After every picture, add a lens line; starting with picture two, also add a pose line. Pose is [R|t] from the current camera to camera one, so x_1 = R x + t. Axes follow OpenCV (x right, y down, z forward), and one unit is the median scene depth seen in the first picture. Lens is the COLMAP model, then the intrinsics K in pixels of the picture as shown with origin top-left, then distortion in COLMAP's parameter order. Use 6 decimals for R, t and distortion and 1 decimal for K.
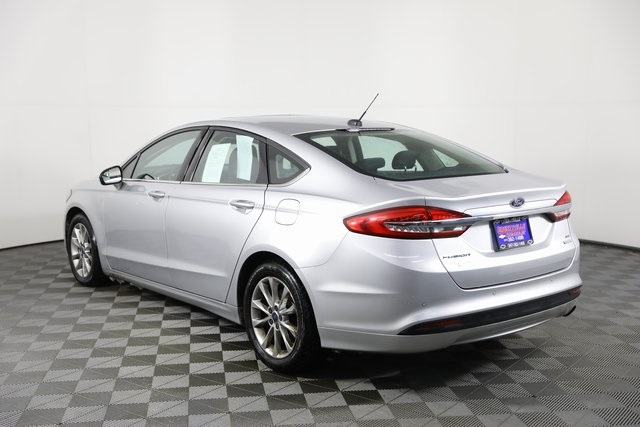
lens RADIAL K [[763.7, 0, 319.5], [0, 763.7, 213.3], [0, 0, 1]] dist [0.070633, 0.000000]
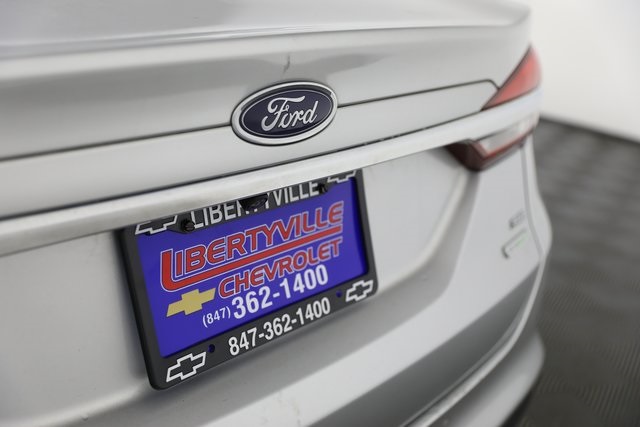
lens RADIAL K [[757.8, 0, 319.0], [0, 757.8, 214.0], [0, 0, 1]] dist [-0.013245, 0.000000]
pose [[0.993254, 0.011468, 0.115390, 0.241763], [-0.035680, 0.977045, 0.210023, -0.027203], [-0.110333, -0.212723, 0.970863, 0.813331]]
